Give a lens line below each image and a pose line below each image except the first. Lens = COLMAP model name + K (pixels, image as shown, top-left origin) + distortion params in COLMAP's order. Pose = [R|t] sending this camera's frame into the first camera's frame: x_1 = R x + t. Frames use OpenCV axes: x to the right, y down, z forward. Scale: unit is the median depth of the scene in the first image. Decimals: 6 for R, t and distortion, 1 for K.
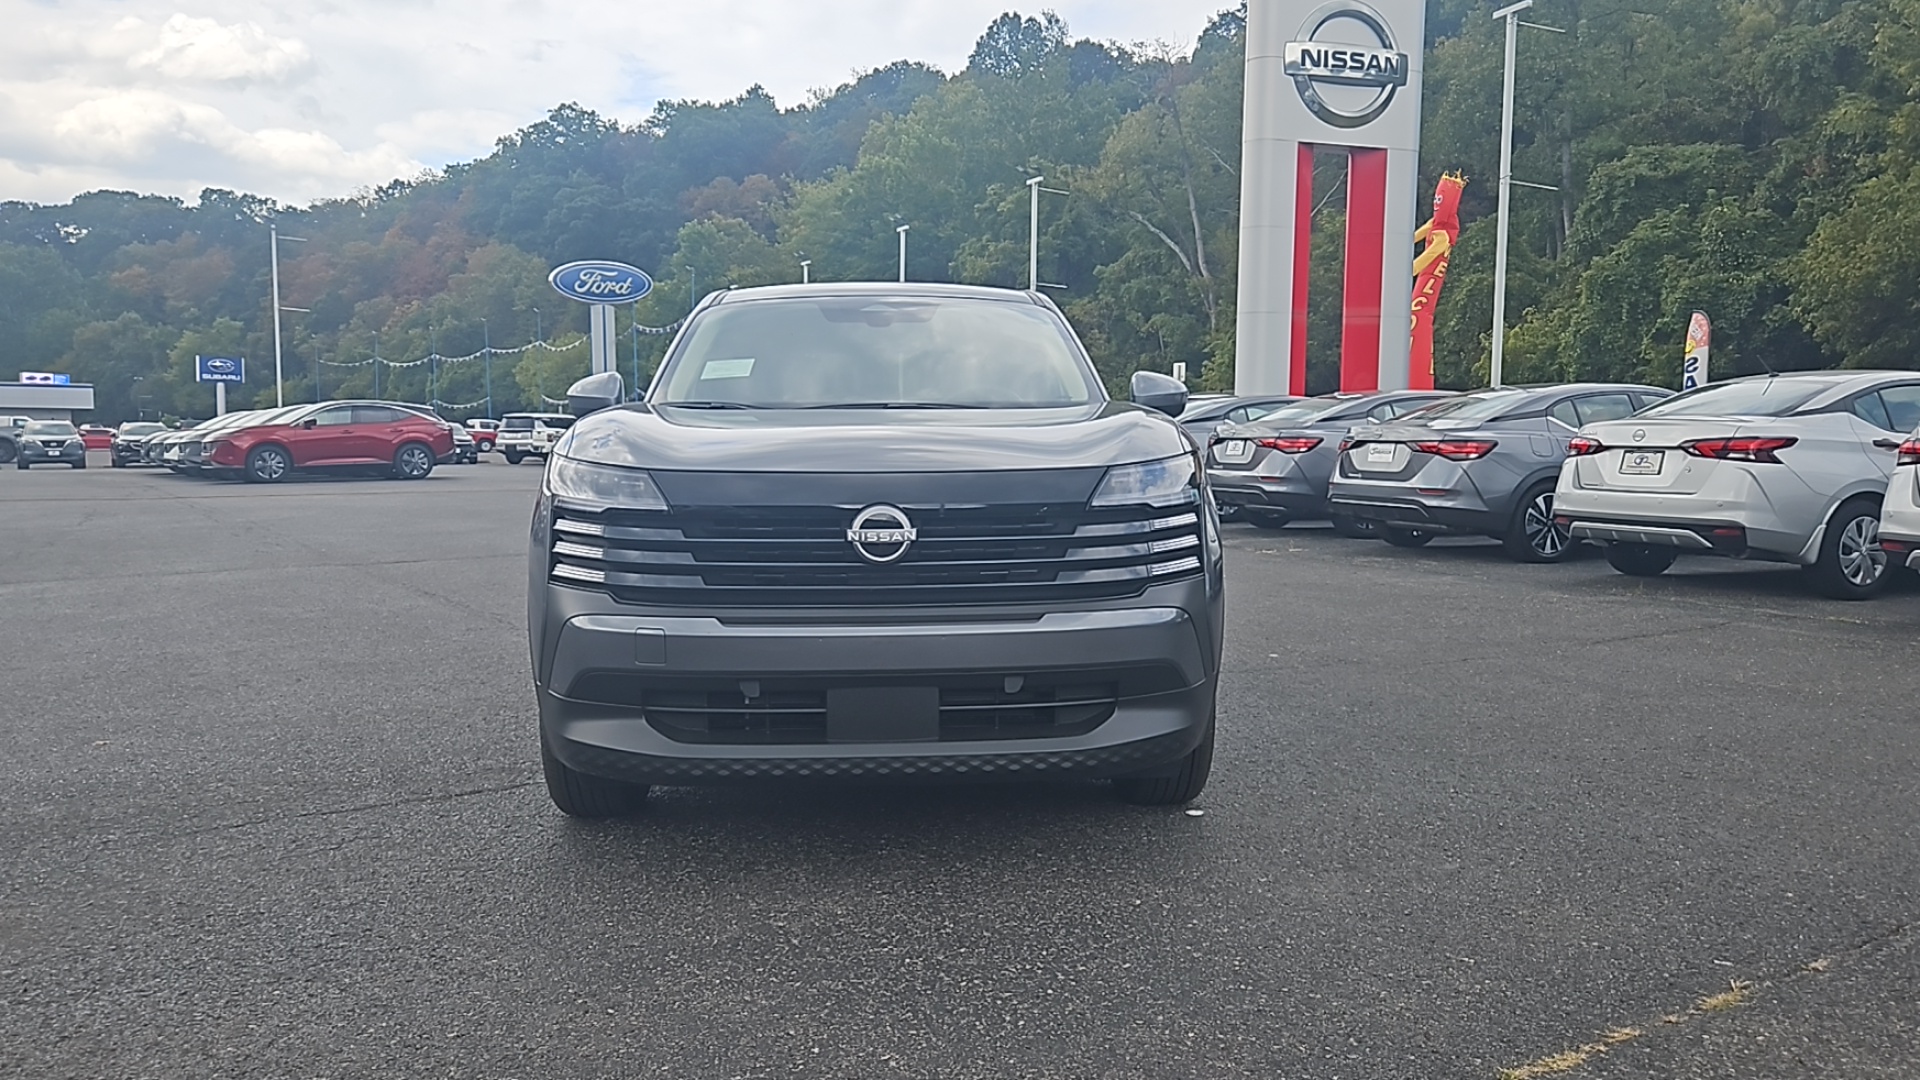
lens RADIAL K [[1387.3, 0, 957.7], [0, 1387.3, 541.0], [0, 0, 1]] dist [0.052267, -0.056510]
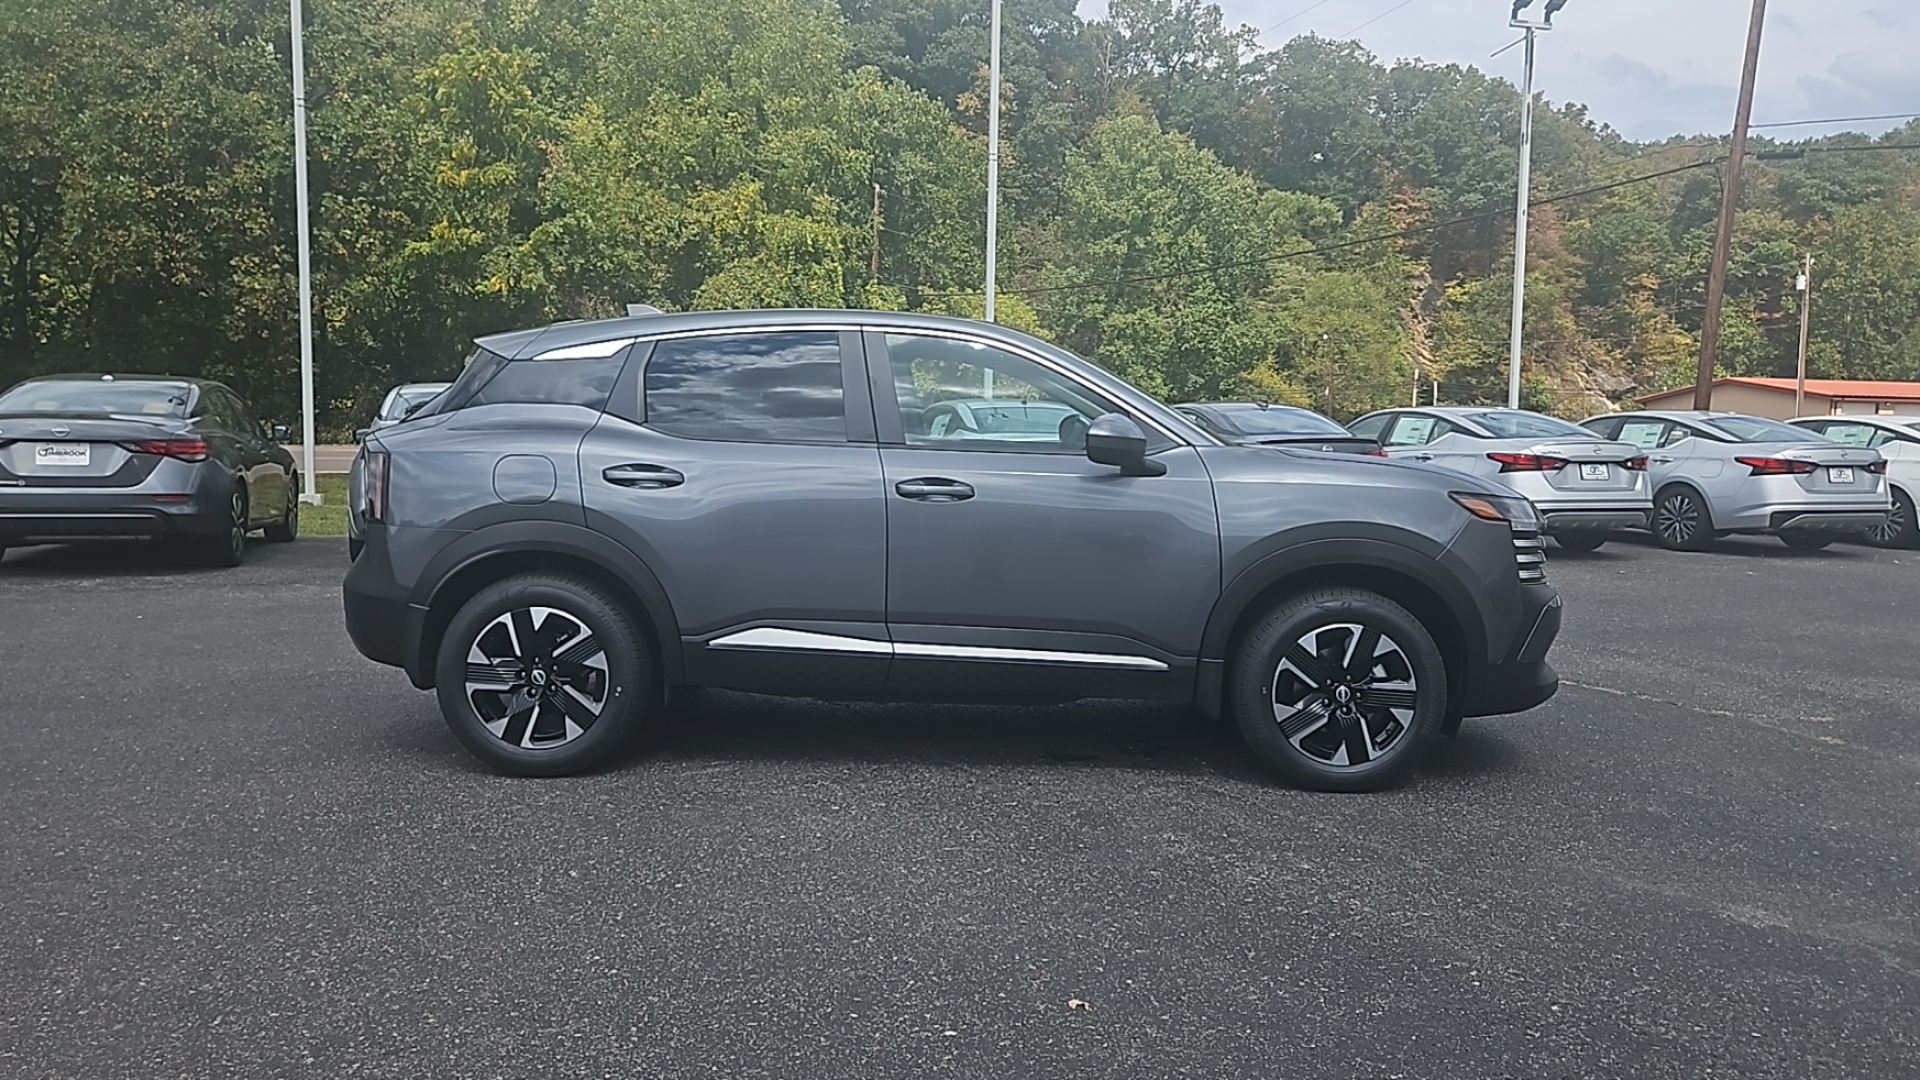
lens RADIAL K [[1387.3, 0, 995.1], [0, 1387.3, 545.4], [0, 0, 1]] dist [0.052267, -0.056510]
pose [[0.054014, -0.081407, 0.995216, -0.268179], [0.058043, 0.995242, 0.078259, -0.023511], [-0.996852, 0.053538, 0.058482, 0.225329]]
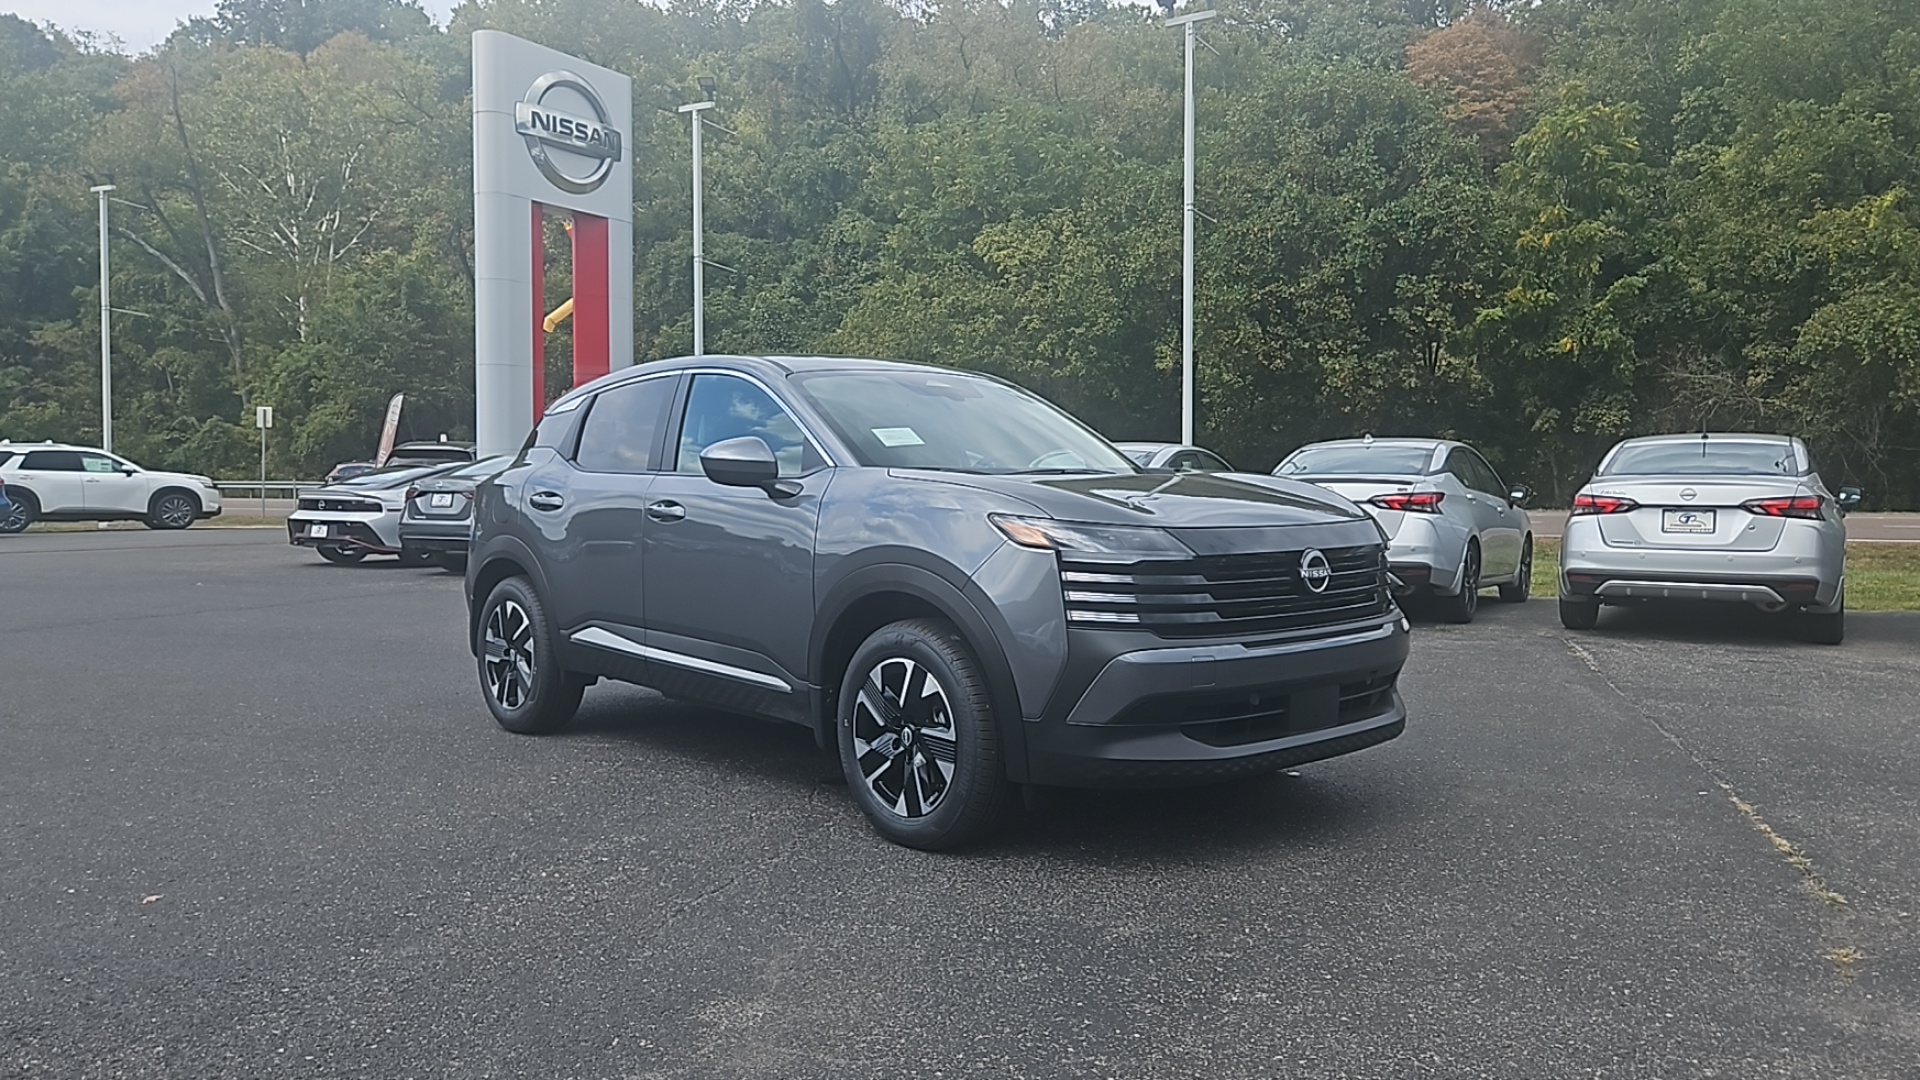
lens RADIAL K [[1387.3, 0, 963.3], [0, 1387.3, 539.4], [0, 0, 1]] dist [0.052267, -0.056510]
pose [[0.769422, -0.025156, 0.638245, -0.168875], [0.048859, 0.998614, -0.019542, -0.003812], [-0.636869, 0.046220, 0.769585, 0.027240]]
